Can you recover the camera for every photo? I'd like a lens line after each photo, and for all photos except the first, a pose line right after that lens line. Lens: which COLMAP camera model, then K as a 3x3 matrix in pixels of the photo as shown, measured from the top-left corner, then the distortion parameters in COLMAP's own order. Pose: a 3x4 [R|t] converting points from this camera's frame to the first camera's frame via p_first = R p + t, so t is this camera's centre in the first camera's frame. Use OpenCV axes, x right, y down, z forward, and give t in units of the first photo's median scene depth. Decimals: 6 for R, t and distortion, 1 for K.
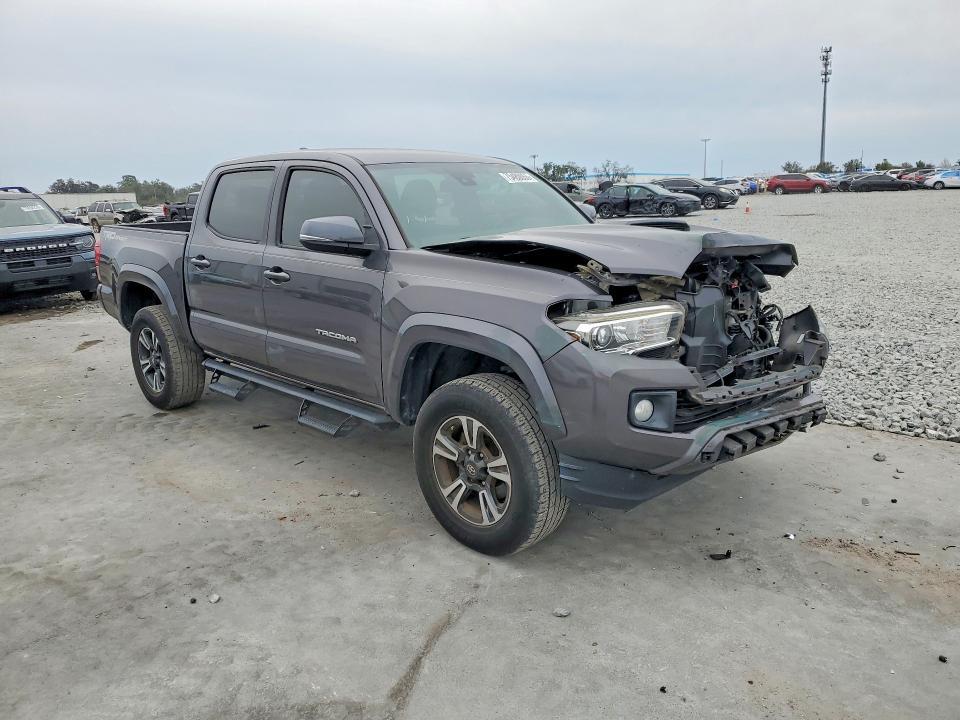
lens RADIAL K [[759.4, 0, 480.0], [0, 759.4, 360.0], [0, 0, 1]] dist [-0.011063, 0.068537]
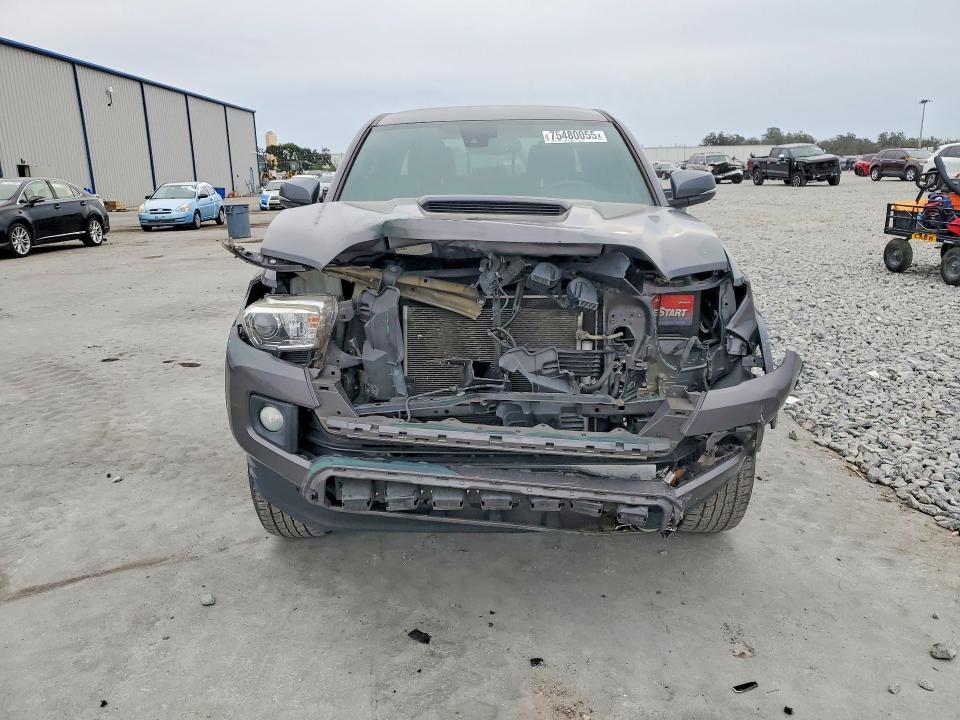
lens RADIAL K [[759.4, 0, 480.0], [0, 759.4, 360.0], [0, 0, 1]] dist [-0.011063, 0.068537]
pose [[0.693471, 0.201527, -0.691726, 0.851561], [-0.160250, 0.979178, 0.124619, -0.125776], [0.702438, 0.024430, 0.711326, 0.493580]]
